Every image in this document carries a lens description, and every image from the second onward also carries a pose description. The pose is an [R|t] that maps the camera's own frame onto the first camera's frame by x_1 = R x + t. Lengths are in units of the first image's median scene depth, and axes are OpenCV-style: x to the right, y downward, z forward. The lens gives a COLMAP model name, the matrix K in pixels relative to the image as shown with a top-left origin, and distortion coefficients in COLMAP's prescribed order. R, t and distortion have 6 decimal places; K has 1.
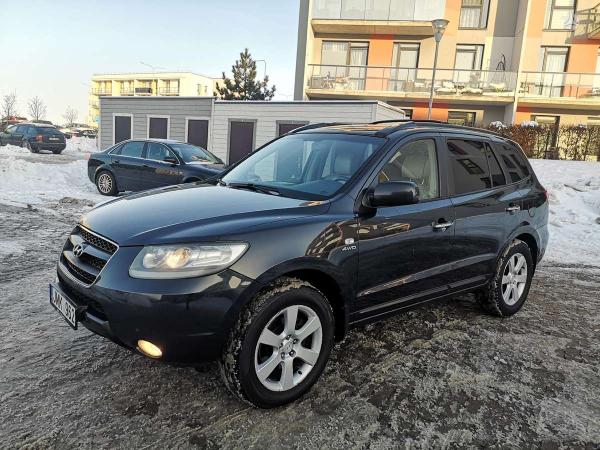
lens RADIAL K [[470.8, 0, 302.9], [0, 470.8, 239.7], [0, 0, 1]] dist [0.060297, -0.049503]
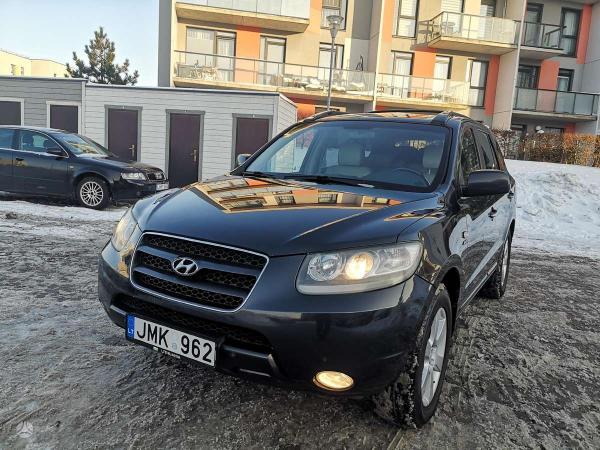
lens RADIAL K [[470.8, 0, 300.2], [0, 470.8, 236.6], [0, 0, 1]] dist [0.060297, -0.049503]
pose [[0.942038, -0.057790, 0.330492, -0.313307], [0.056028, 0.998319, 0.014864, -0.014935], [-0.330796, 0.004514, 0.943692, 0.128990]]
